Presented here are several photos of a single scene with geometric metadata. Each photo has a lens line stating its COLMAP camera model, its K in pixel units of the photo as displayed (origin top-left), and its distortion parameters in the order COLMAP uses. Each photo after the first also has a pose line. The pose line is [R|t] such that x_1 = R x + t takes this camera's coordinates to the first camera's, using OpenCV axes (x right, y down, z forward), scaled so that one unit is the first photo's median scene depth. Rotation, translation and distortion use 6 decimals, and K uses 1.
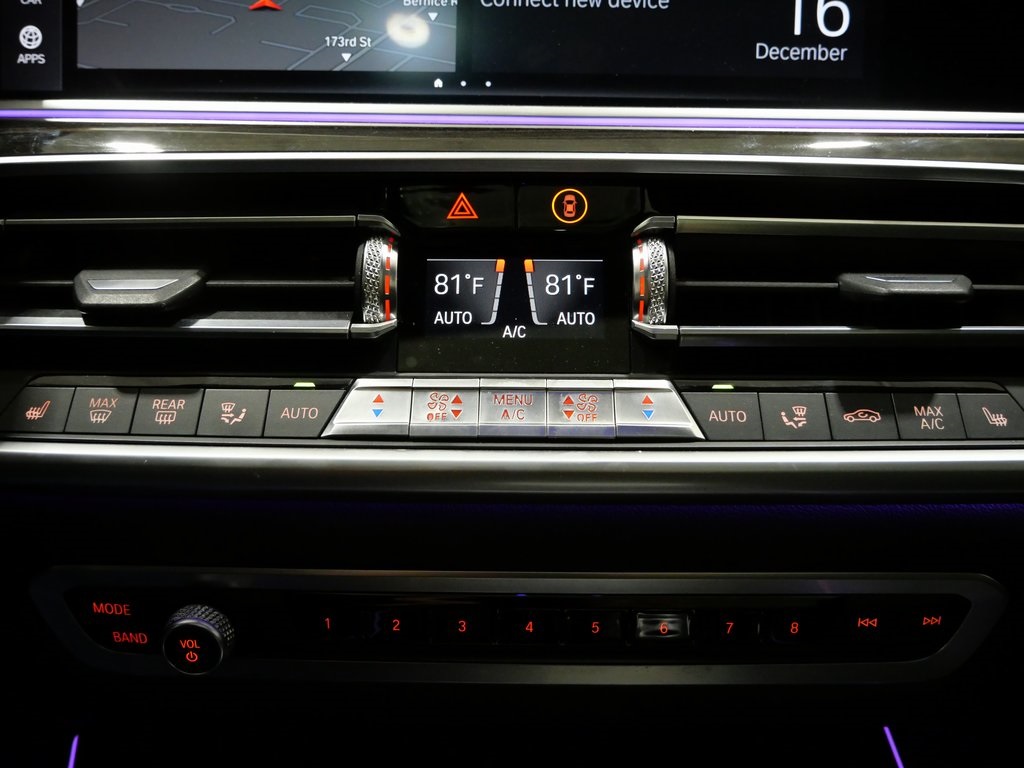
lens RADIAL K [[923.3, 0, 511.3], [0, 923.3, 394.3], [0, 0, 1]] dist [-0.016723, 0.014172]
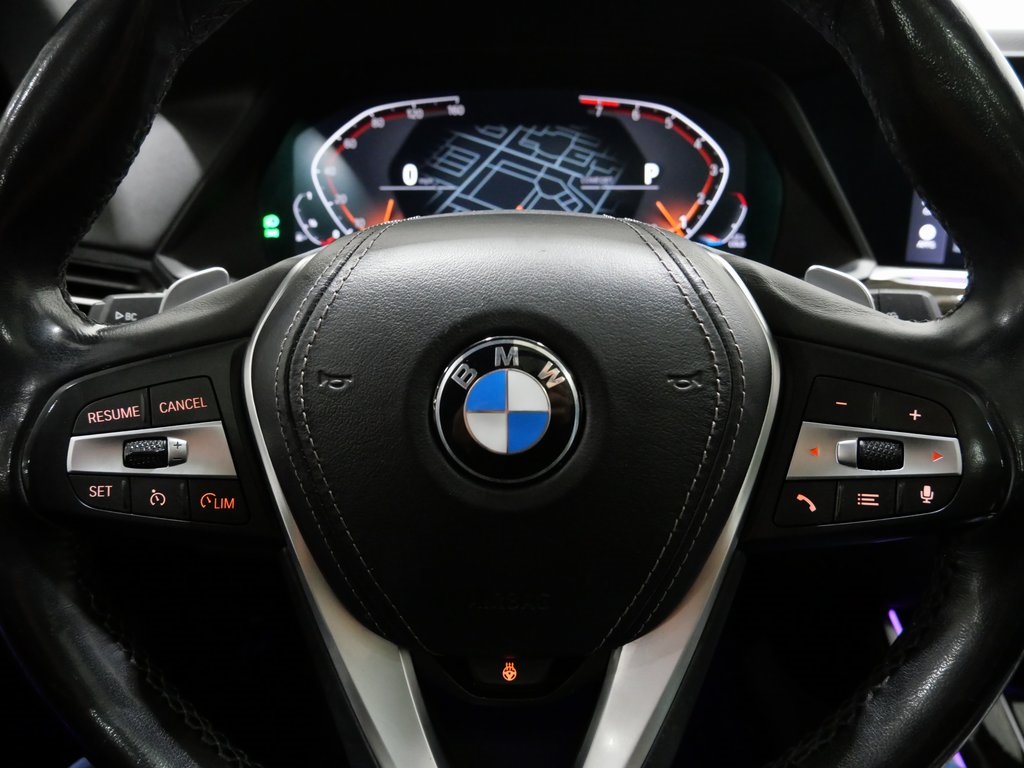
lens RADIAL K [[743.2, 0, 508.5], [0, 743.2, 383.3], [0, 0, 1]] dist [-0.042840, 0.002717]
pose [[0.988272, 0.054003, -0.142837, -1.295304], [-0.043558, 0.996212, 0.075268, -0.194839], [0.146361, -0.068164, 0.986880, -0.642214]]
